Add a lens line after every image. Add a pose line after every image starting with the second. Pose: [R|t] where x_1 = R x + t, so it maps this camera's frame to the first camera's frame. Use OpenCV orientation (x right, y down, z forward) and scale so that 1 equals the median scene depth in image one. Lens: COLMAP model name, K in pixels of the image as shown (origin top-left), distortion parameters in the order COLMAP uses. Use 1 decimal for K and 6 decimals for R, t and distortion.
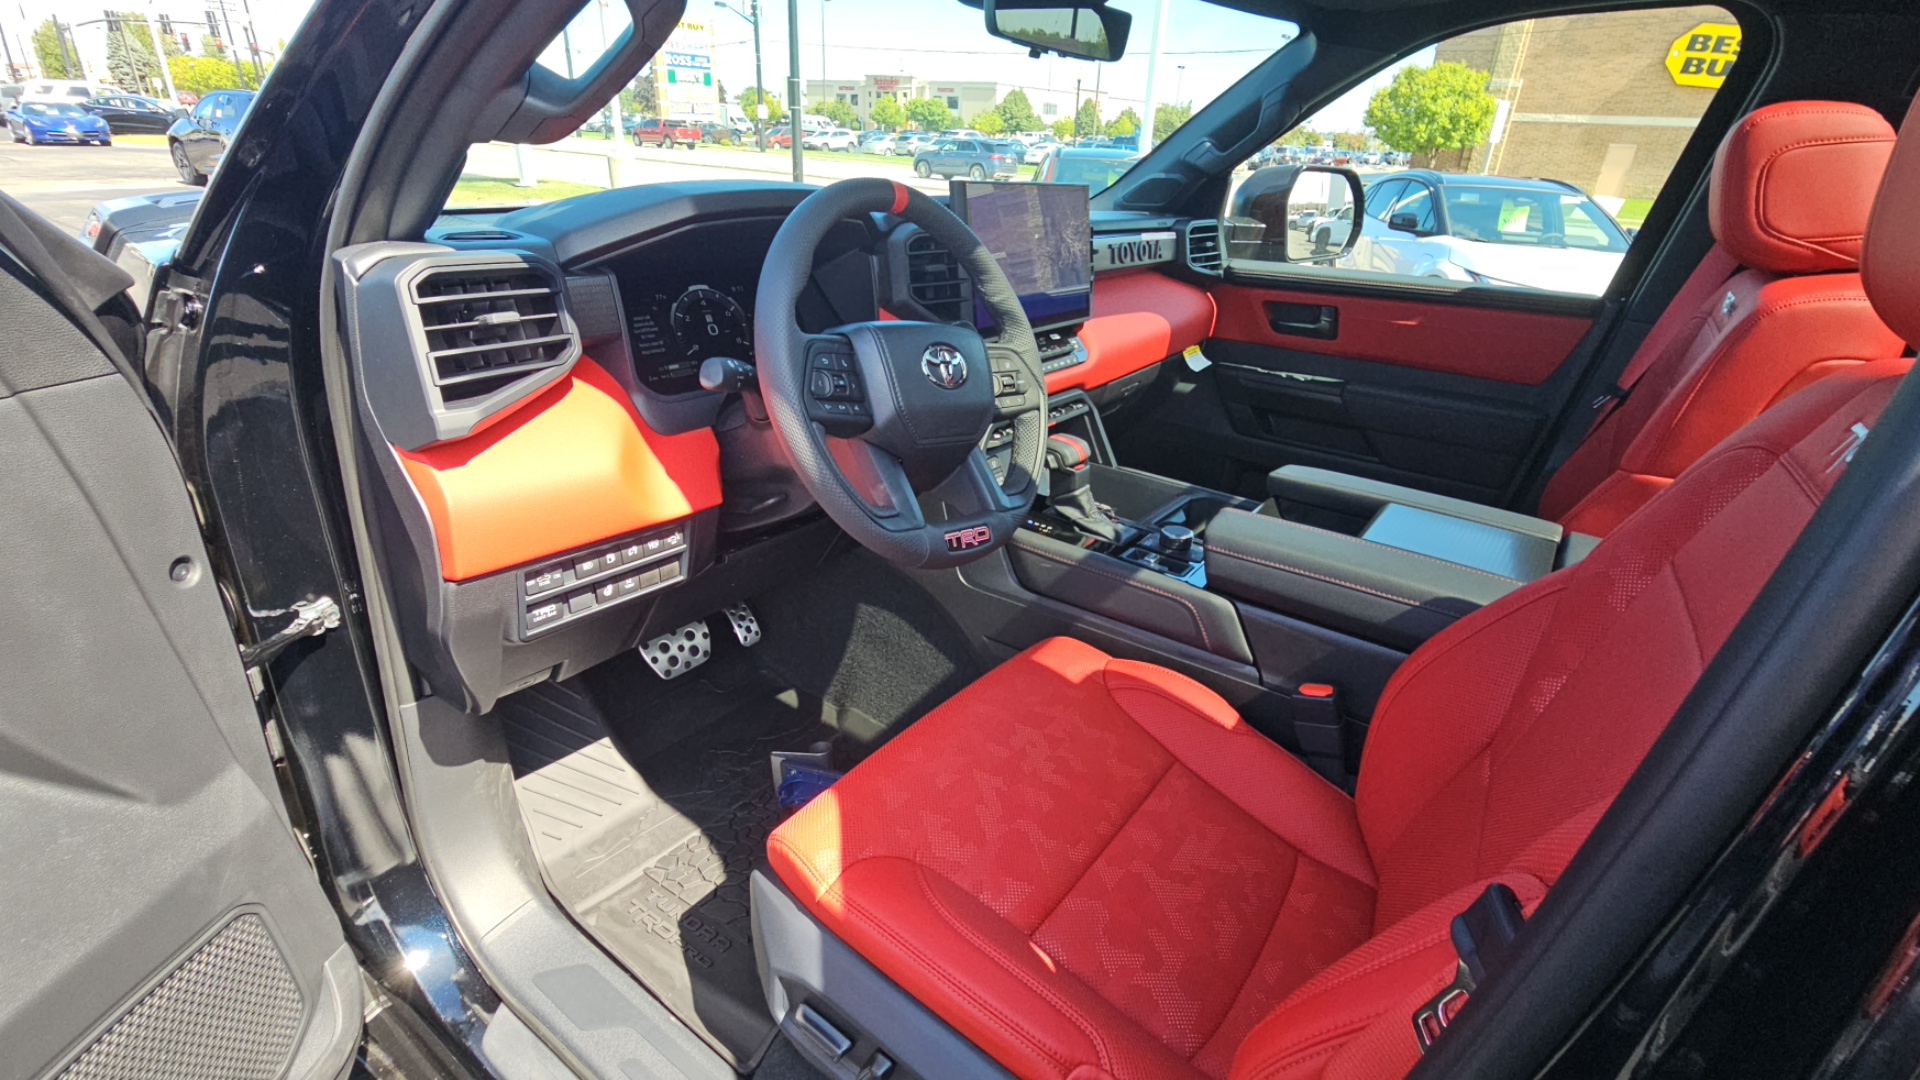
lens RADIAL K [[860.7, 0, 979.3], [0, 860.7, 545.9], [0, 0, 1]] dist [0.008569, -0.006585]
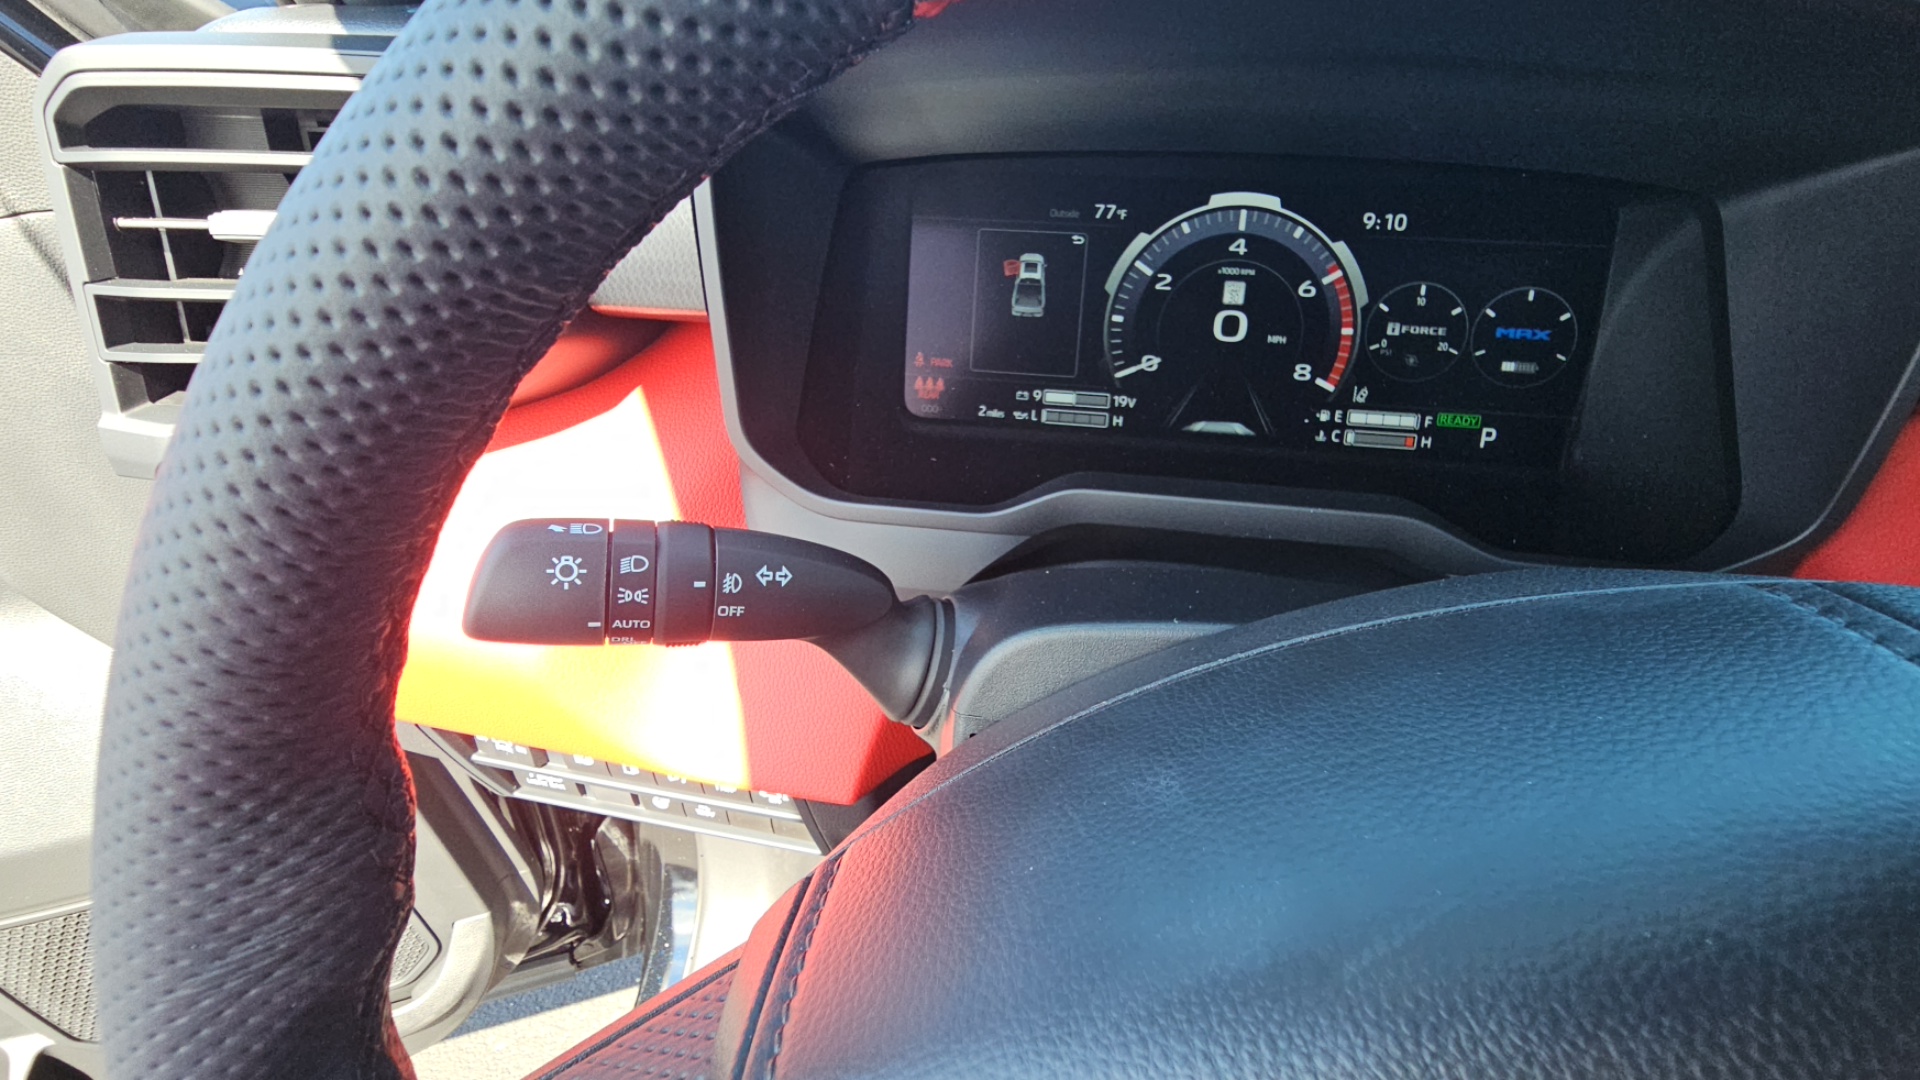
lens RADIAL K [[860.7, 0, 975.6], [0, 860.7, 544.9], [0, 0, 1]] dist [0.008569, -0.006585]
pose [[0.434193, 0.479058, -0.762876, -0.021829], [-0.345753, 0.870631, 0.349938, -0.149317], [0.831824, 0.111826, 0.543657, 0.416618]]
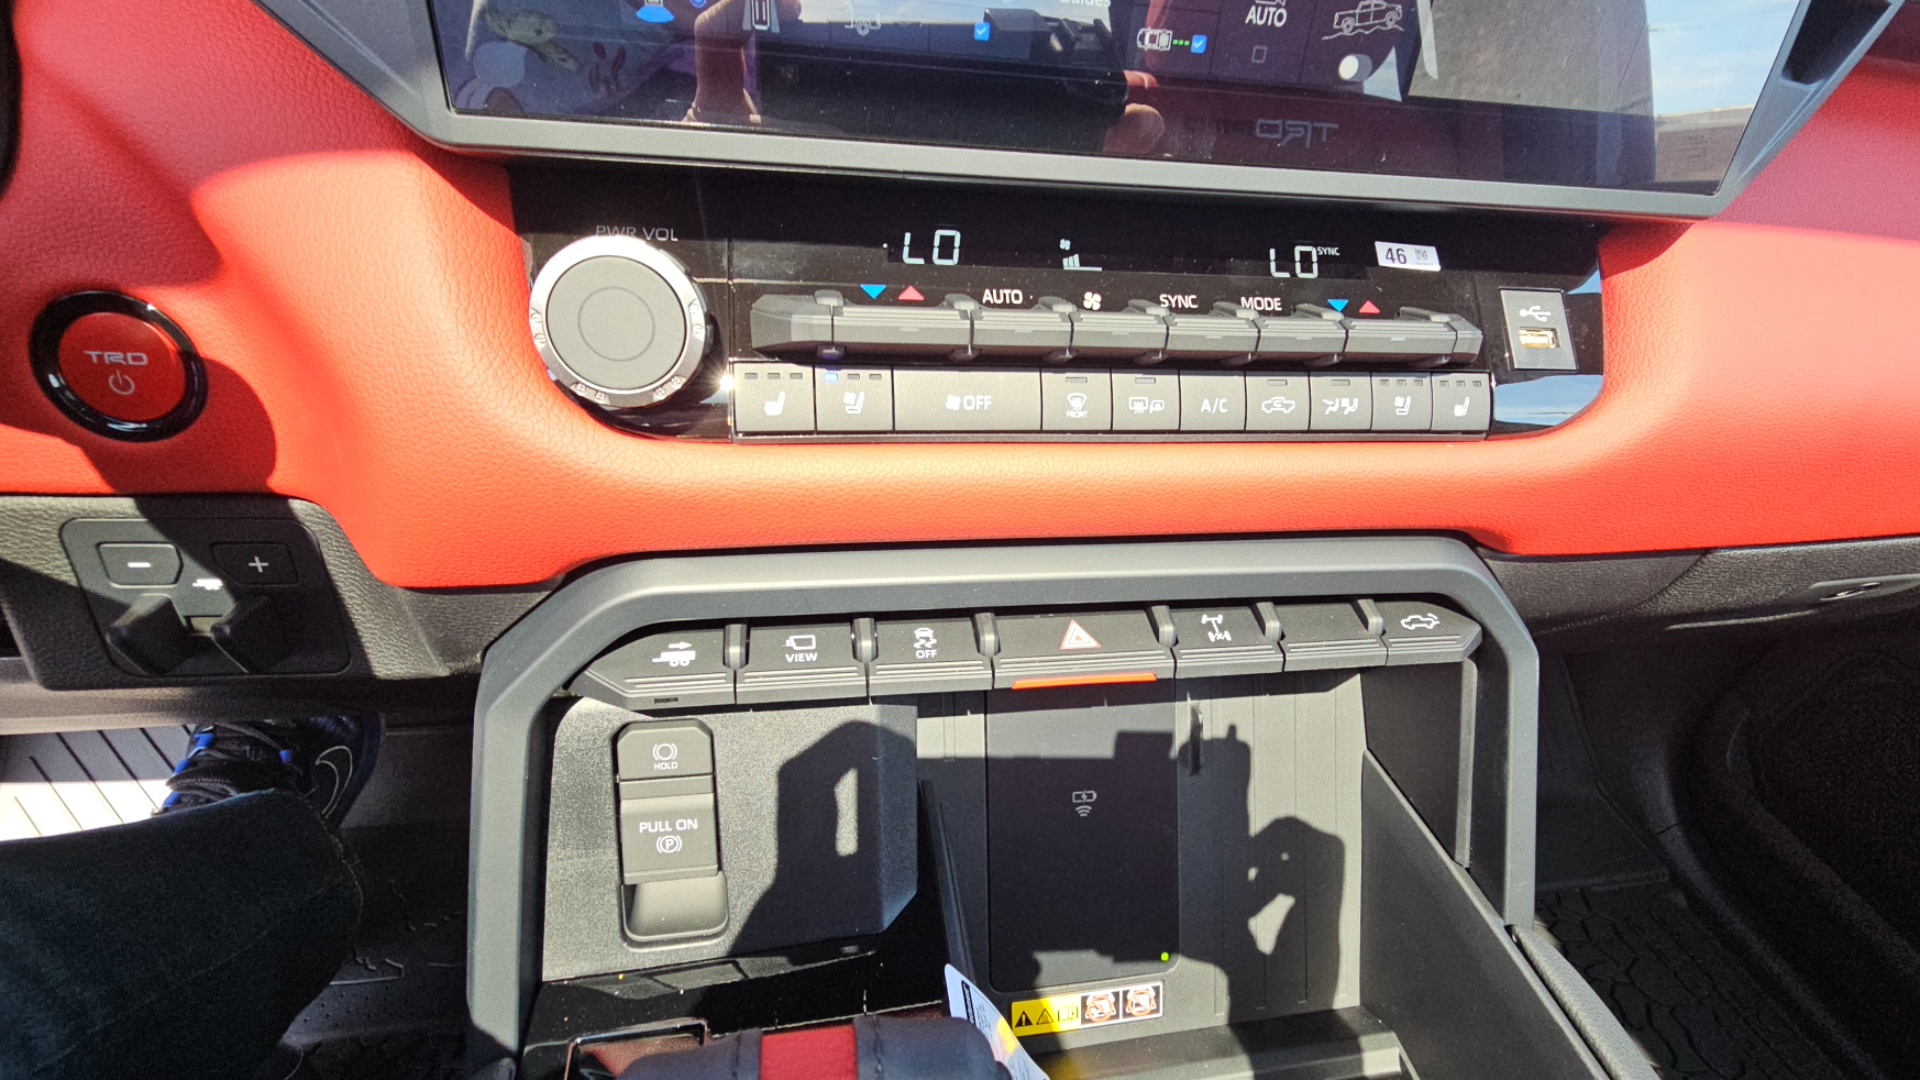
lens RADIAL K [[860.7, 0, 986.6], [0, 860.7, 536.3], [0, 0, 1]] dist [0.008569, -0.006585]
pose [[0.715085, 0.419579, -0.559113, 0.120464], [-0.341608, 0.907571, 0.244170, -0.157619], [0.609883, 0.016396, 0.792322, 0.617941]]
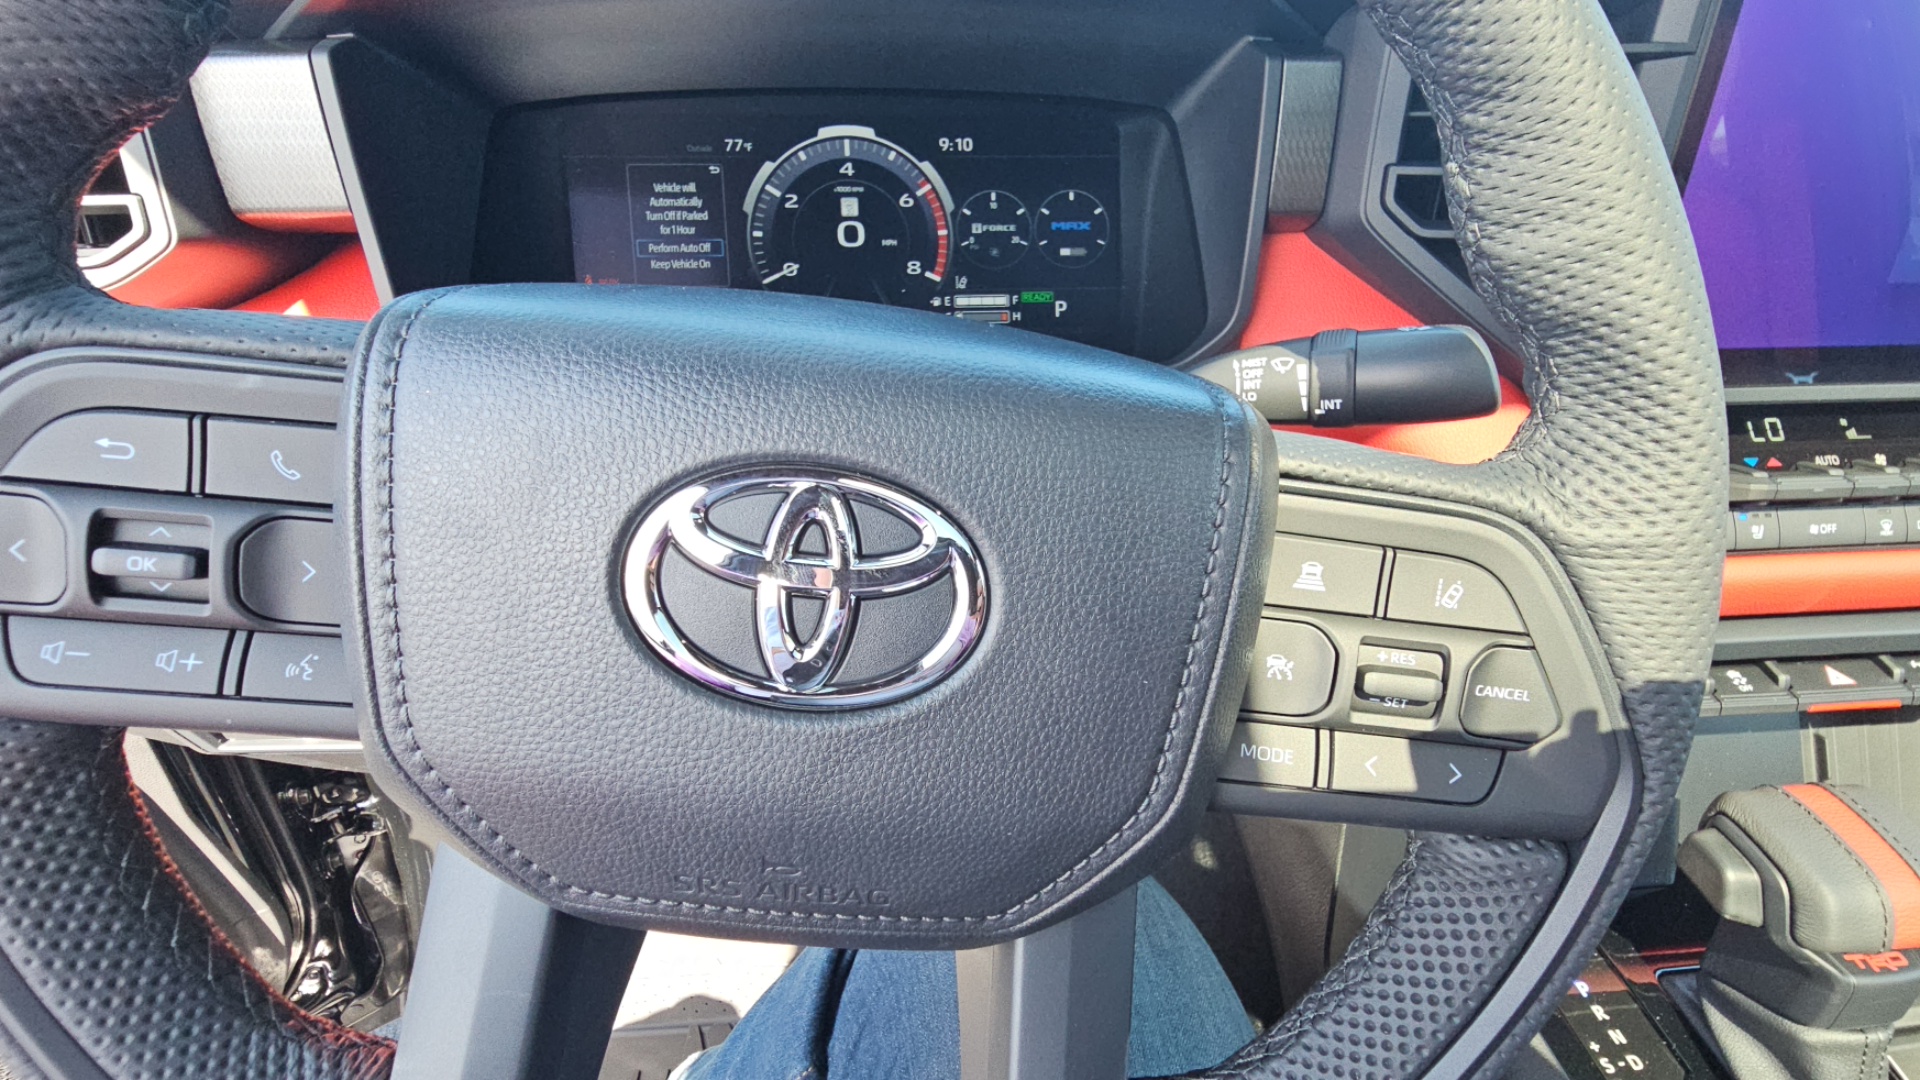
lens RADIAL K [[860.7, 0, 971.3], [0, 860.7, 543.1], [0, 0, 1]] dist [0.008569, -0.006585]
pose [[0.641356, 0.370156, -0.672047, 0.047369], [-0.290070, 0.927894, 0.234250, -0.129328], [0.710297, 0.044703, 0.702481, 0.425479]]
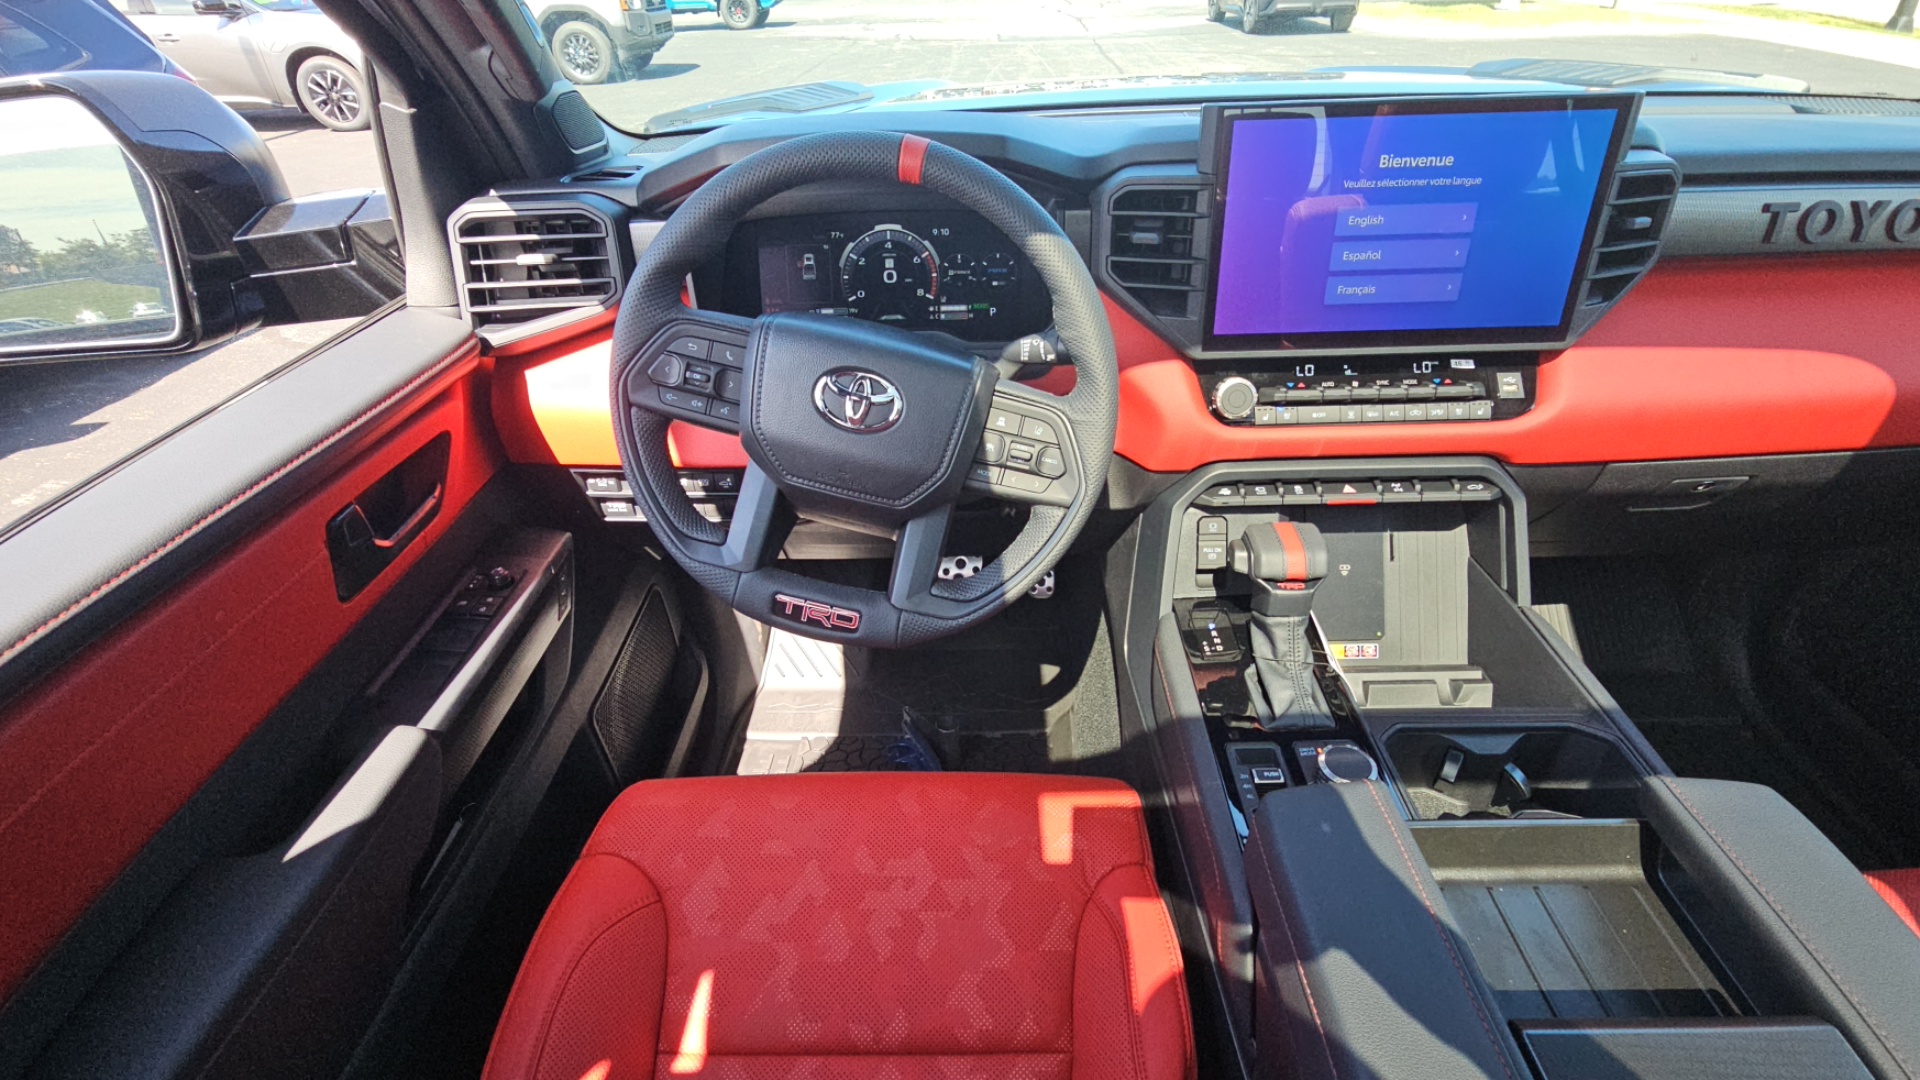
lens RADIAL K [[860.7, 0, 979.1], [0, 860.7, 541.3], [0, 0, 1]] dist [0.008569, -0.006585]
pose [[0.572042, 0.402511, -0.714670, 0.289298], [-0.283194, 0.914652, 0.288467, -0.162891], [0.769785, 0.037376, 0.637208, 0.289156]]
